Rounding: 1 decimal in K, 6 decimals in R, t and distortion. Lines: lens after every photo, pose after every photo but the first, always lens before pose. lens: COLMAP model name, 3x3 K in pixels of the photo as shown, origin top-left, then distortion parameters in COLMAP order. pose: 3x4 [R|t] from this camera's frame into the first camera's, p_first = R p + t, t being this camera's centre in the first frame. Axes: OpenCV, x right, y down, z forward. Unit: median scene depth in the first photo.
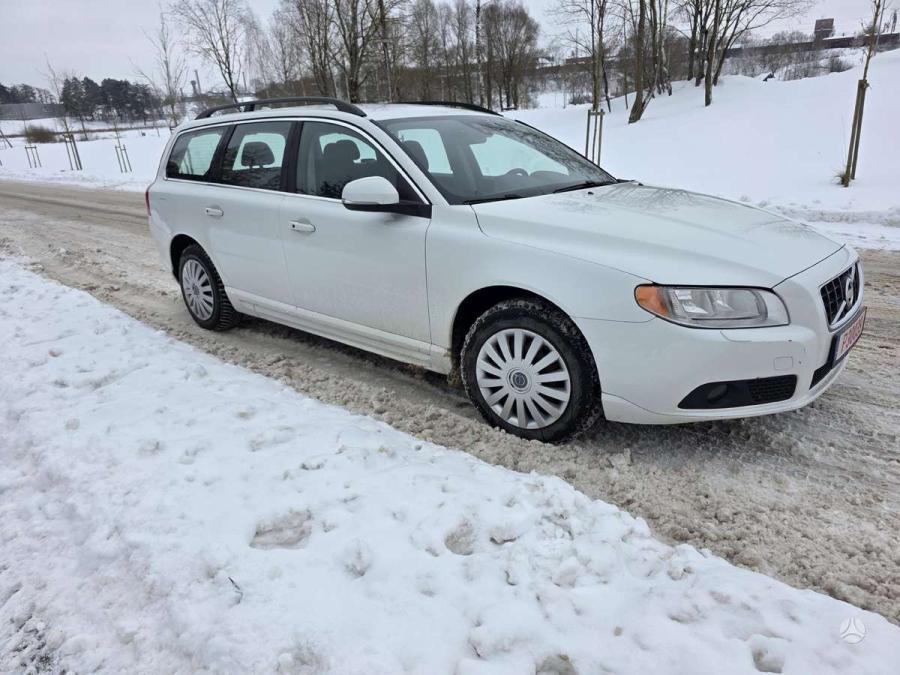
lens RADIAL K [[599.3, 0, 451.2], [0, 599.3, 347.8], [0, 0, 1]] dist [0.061601, -0.052326]
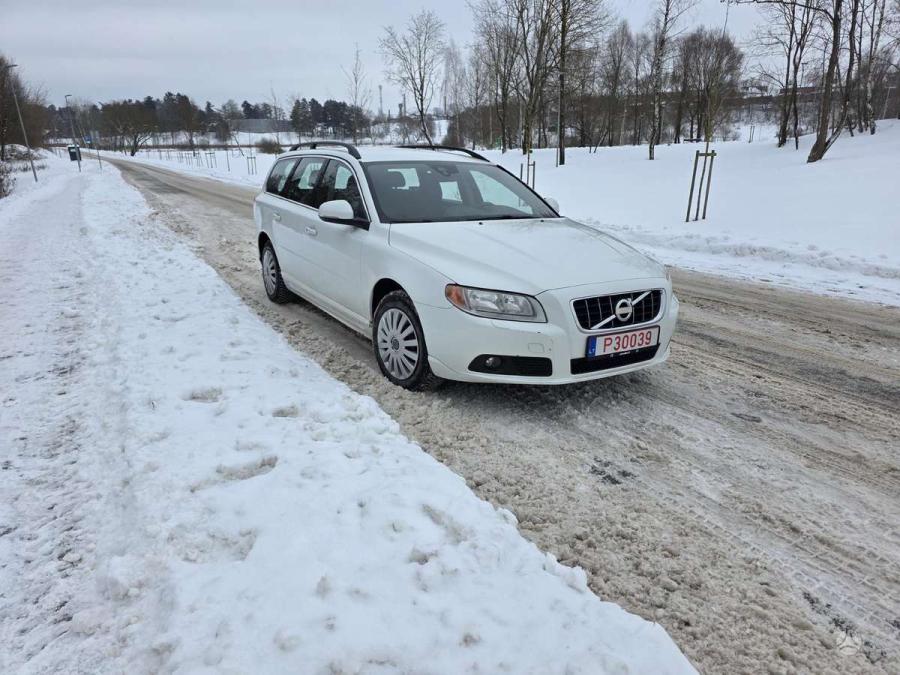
lens RADIAL K [[599.3, 0, 451.2], [0, 599.3, 347.8], [0, 0, 1]] dist [0.061601, -0.052326]
pose [[0.955649, 0.133794, -0.262363, 0.139580], [-0.142939, 0.989602, -0.015995, 0.014783], [0.257495, 0.052788, 0.964837, -0.083717]]
